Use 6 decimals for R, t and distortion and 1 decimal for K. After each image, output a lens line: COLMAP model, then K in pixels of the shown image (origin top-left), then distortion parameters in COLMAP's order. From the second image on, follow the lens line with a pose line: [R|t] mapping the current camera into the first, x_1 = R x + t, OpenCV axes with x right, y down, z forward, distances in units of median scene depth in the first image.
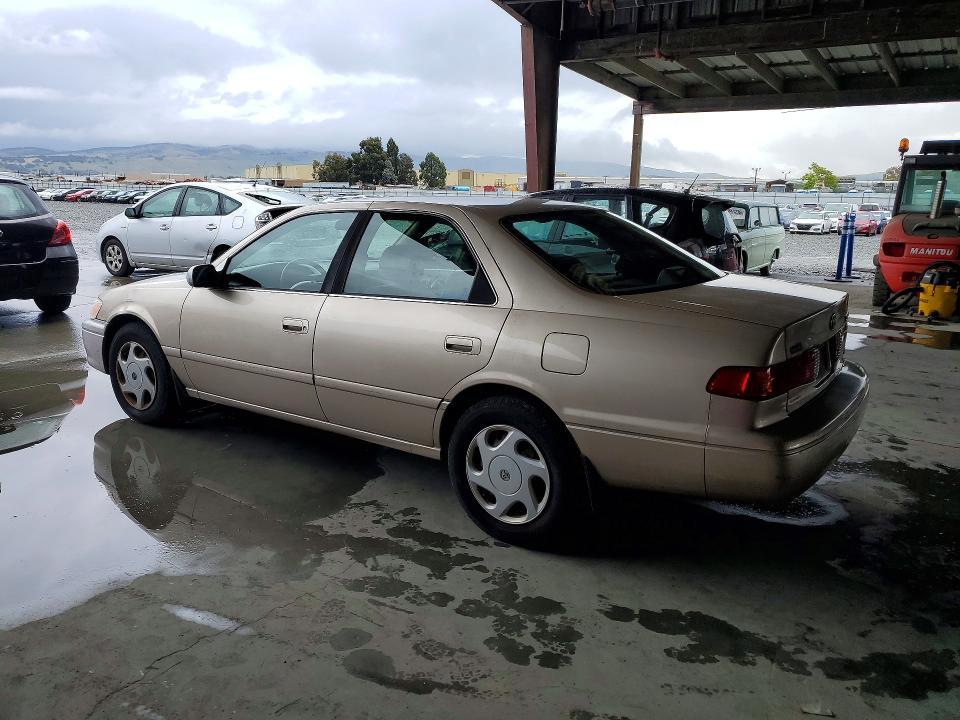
lens RADIAL K [[726.7, 0, 480.0], [0, 726.7, 360.0], [0, 0, 1]] dist [0.027579, -0.011000]
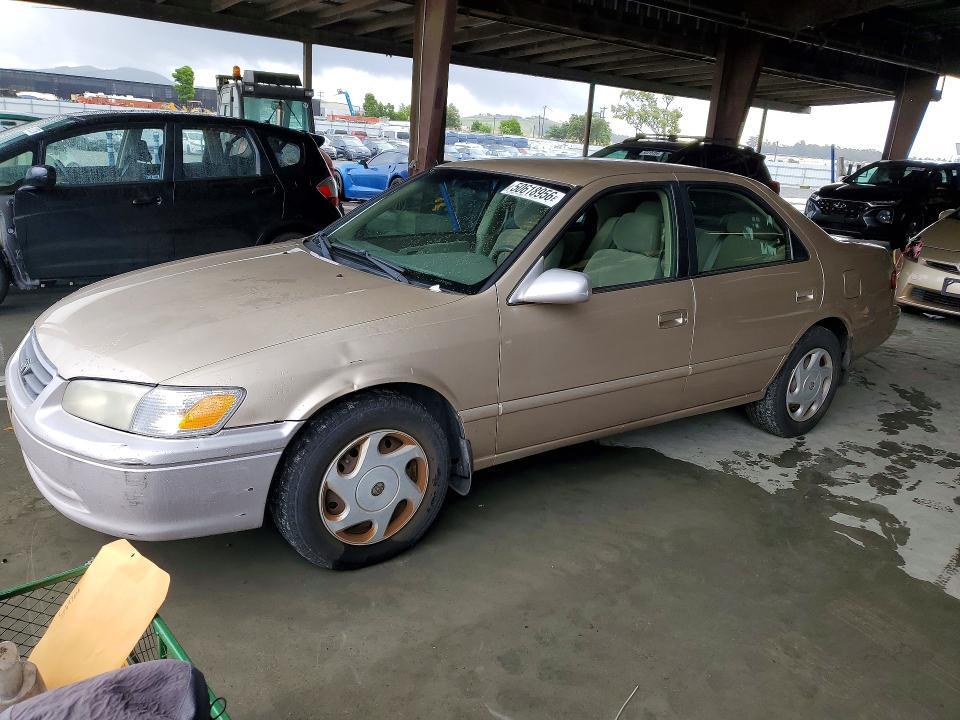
lens RADIAL K [[726.7, 0, 480.0], [0, 726.7, 360.0], [0, 0, 1]] dist [0.027579, -0.011000]
pose [[0.359129, -0.271006, 0.893075, -1.501513], [0.146983, 0.961394, 0.232632, -0.317065], [-0.921641, 0.047722, 0.385097, 1.136239]]
